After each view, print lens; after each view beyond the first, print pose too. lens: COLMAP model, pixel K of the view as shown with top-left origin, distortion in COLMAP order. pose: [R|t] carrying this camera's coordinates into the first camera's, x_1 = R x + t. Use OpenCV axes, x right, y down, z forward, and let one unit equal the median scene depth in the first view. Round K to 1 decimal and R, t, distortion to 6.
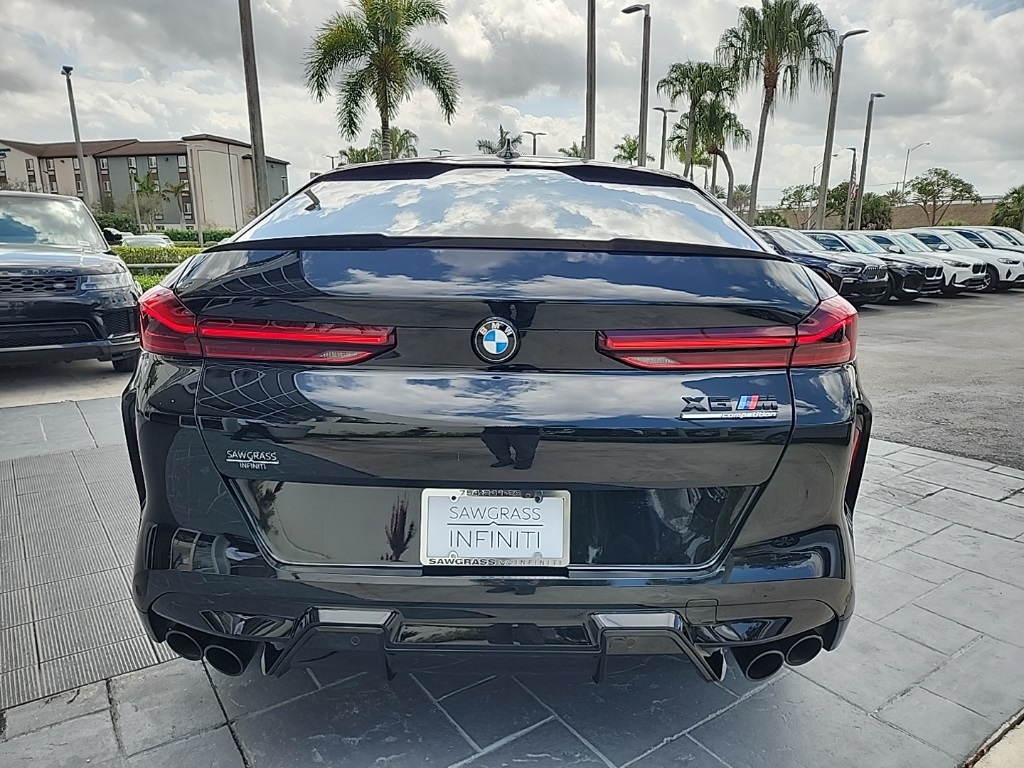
lens RADIAL K [[680.3, 0, 512.0], [0, 680.3, 398.6], [0, 0, 1]] dist [0.067709, -0.067262]
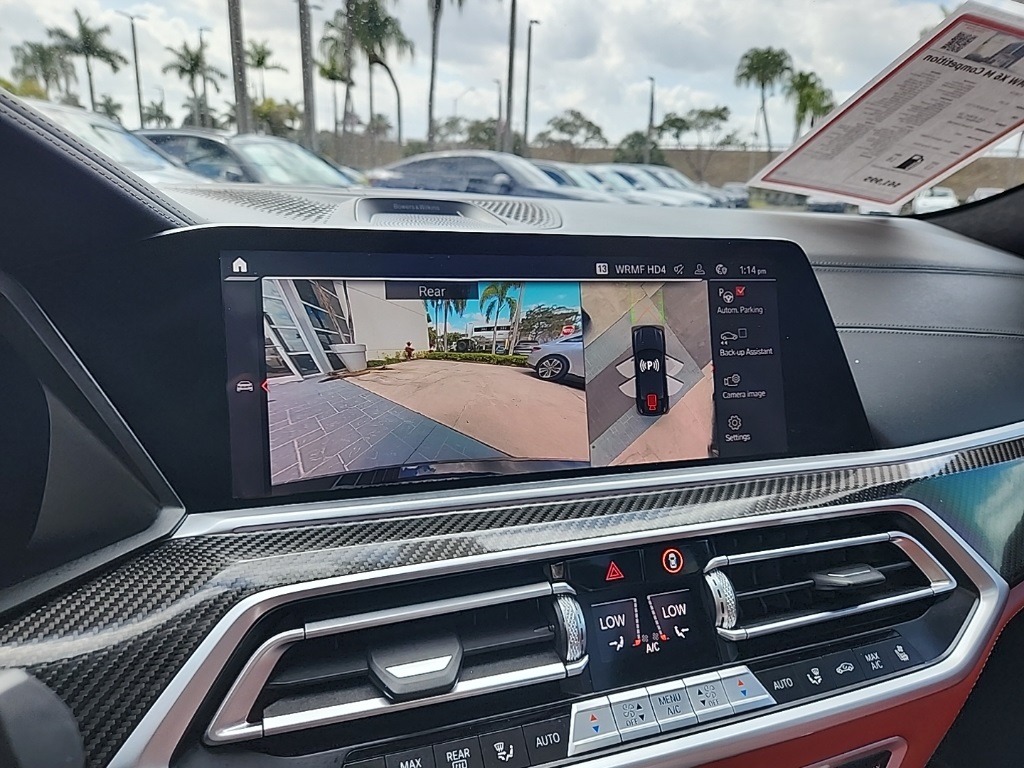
lens RADIAL K [[691.6, 0, 507.4], [0, 691.6, 392.0], [0, 0, 1]] dist [0.060841, -0.066016]
pose [[0.879732, -0.109102, 0.462783, -0.007068], [0.071657, 0.992623, 0.097797, -0.029129], [-0.470039, -0.052873, 0.881061, 0.143953]]
